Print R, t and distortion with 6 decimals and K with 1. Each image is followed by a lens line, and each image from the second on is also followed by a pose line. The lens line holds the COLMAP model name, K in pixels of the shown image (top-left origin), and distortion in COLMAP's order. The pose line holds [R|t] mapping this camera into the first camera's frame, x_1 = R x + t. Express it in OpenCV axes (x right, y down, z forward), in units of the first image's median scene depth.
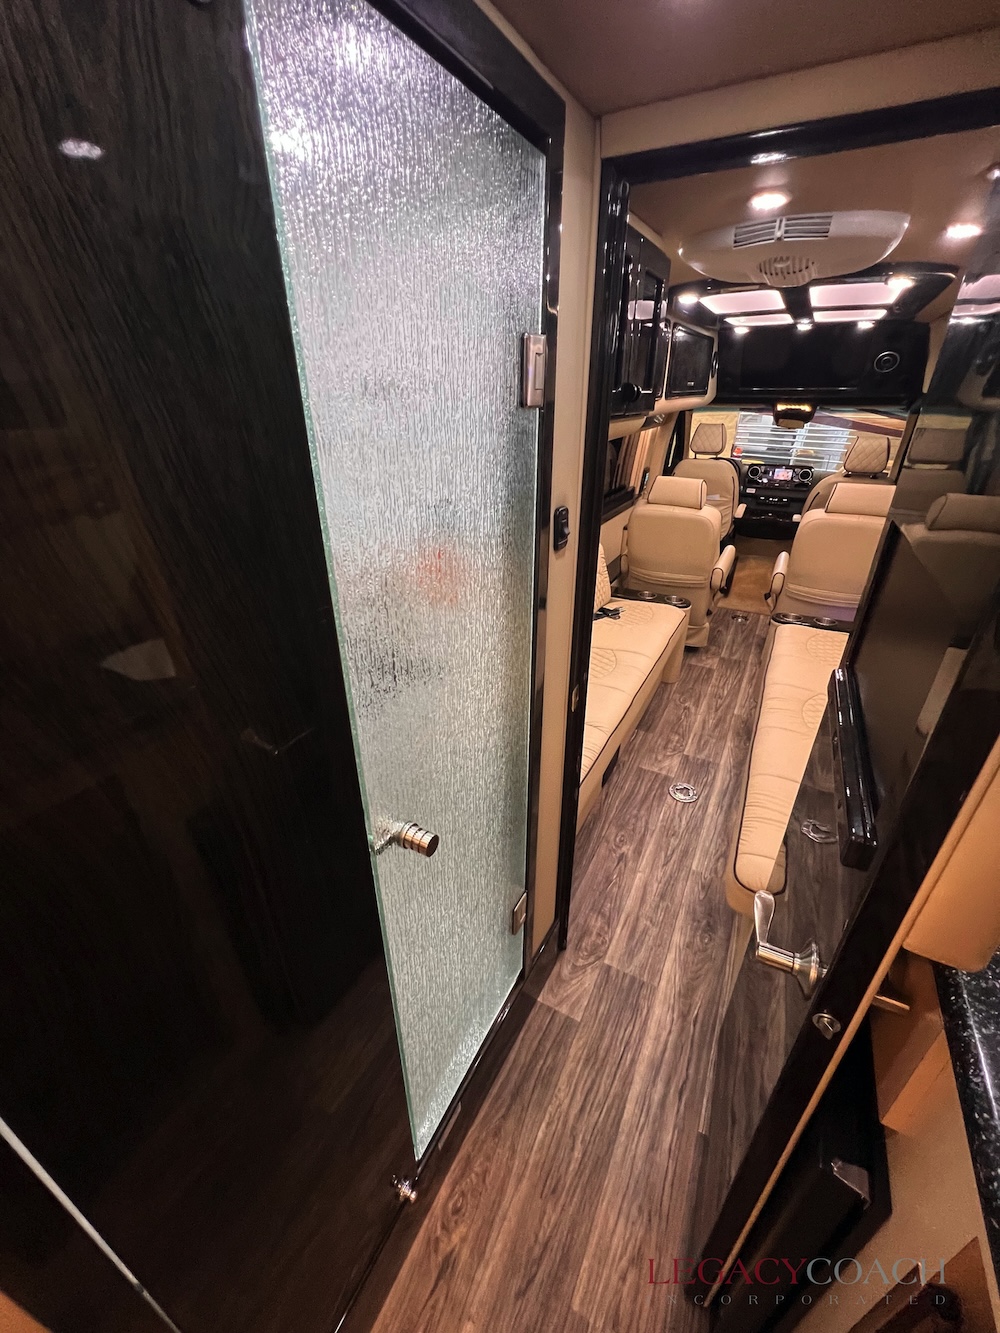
lens RADIAL K [[531.3, 0, 502.0], [0, 531.3, 668.5], [0, 0, 1]] dist [-0.003661, -0.000404]
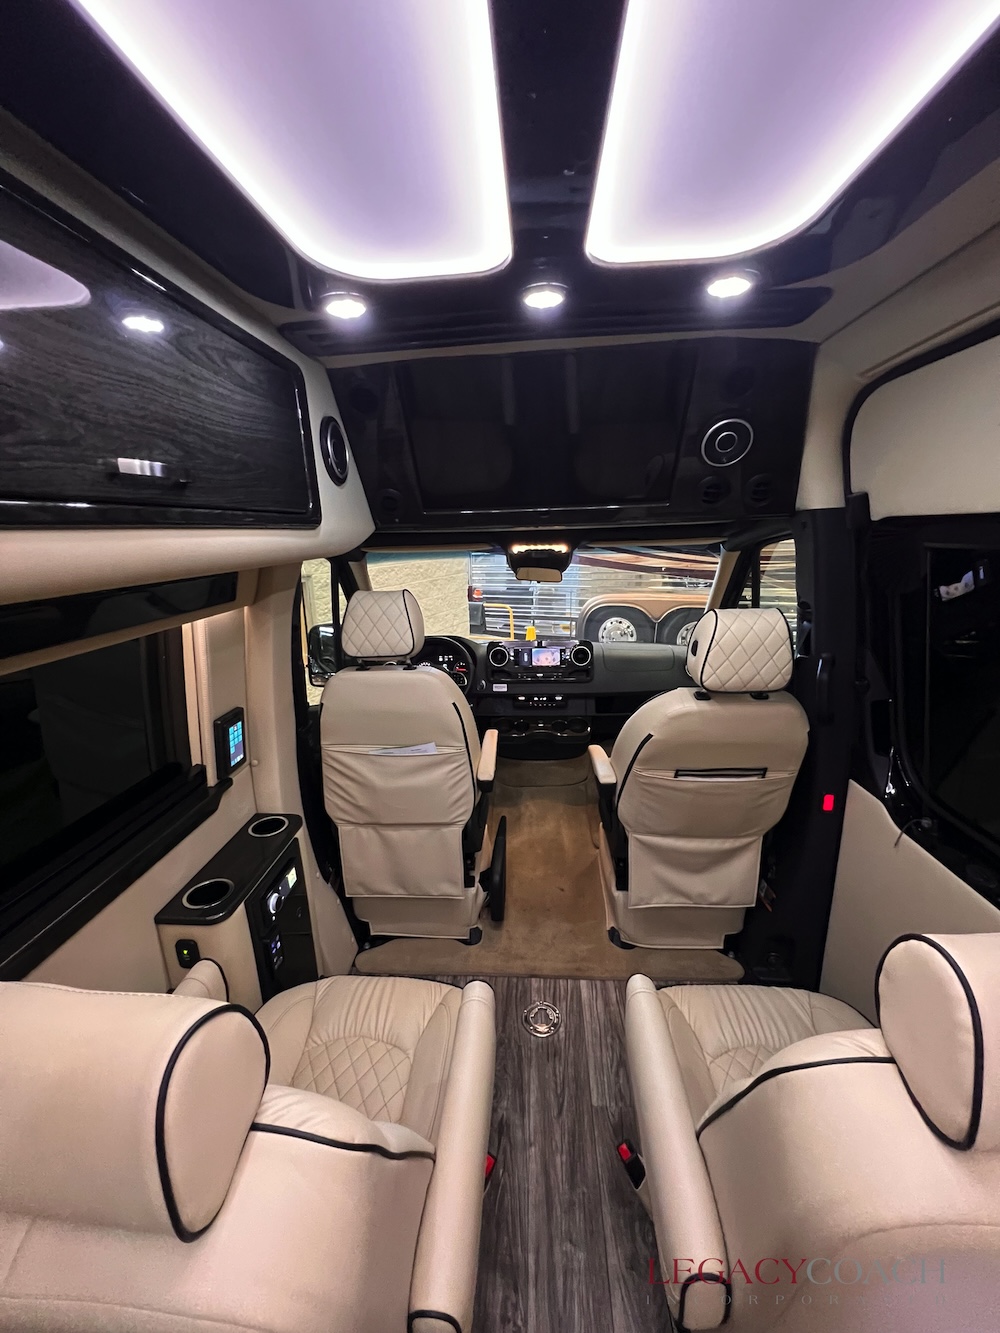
lens RADIAL K [[531.3, 0, 502.7], [0, 531.3, 661.9], [0, 0, 1]] dist [-0.003661, -0.000404]
pose [[0.908536, -0.119271, 0.400421, 0.307372], [0.213569, 0.956292, -0.199735, -0.302425], [-0.359097, 0.266984, 0.894298, 0.603297]]
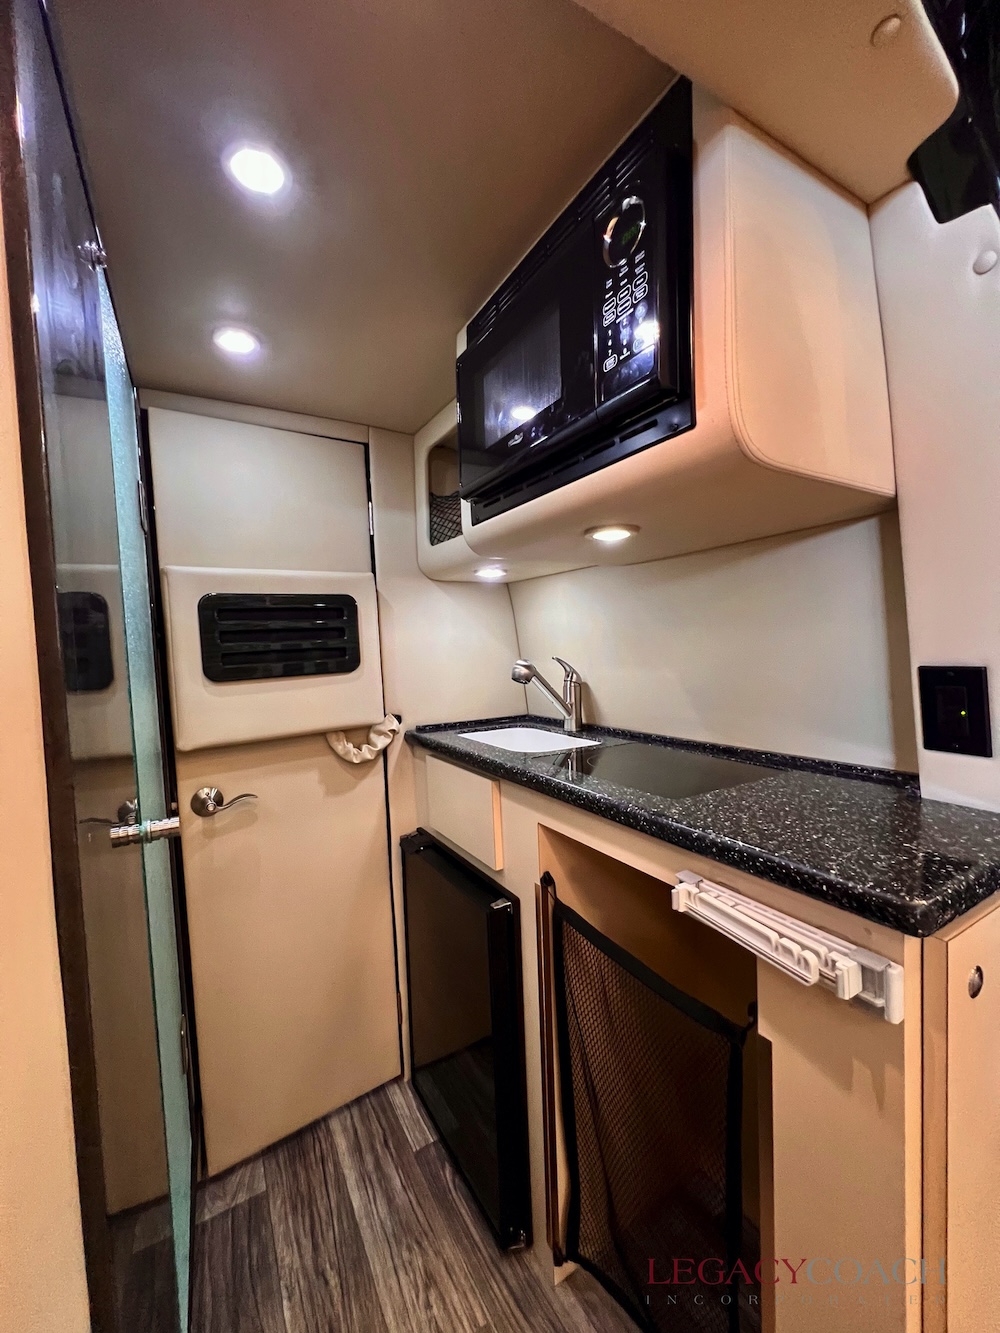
lens RADIAL K [[531.3, 0, 497.7], [0, 531.3, 668.6], [0, 0, 1]] dist [-0.003661, -0.000404]
pose [[0.536058, -0.059719, 0.842066, -0.419034], [0.427442, 0.879375, -0.209744, 0.335160], [-0.727966, 0.472370, 0.496923, -0.134532]]
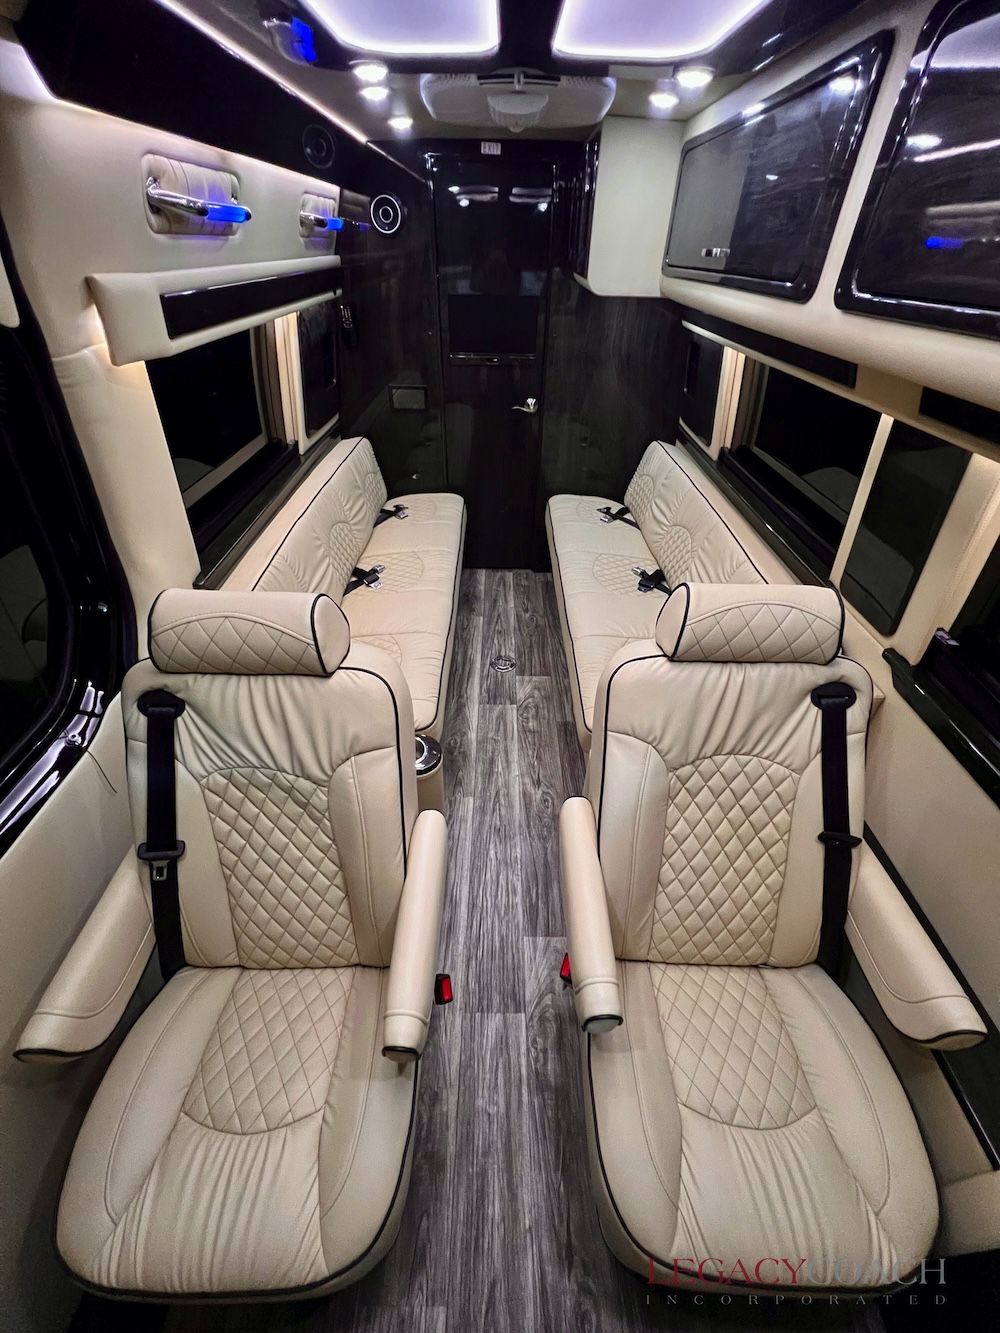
lens RADIAL K [[531.3, 0, 495.5], [0, 531.3, 673.3], [0, 0, 1]] dist [-0.003661, -0.000404]
pose [[-0.883710, 0.237645, -0.403214, 0.636128], [-0.289749, 0.398784, 0.870067, -0.564573], [0.367563, 0.885718, -0.283552, 1.044159]]
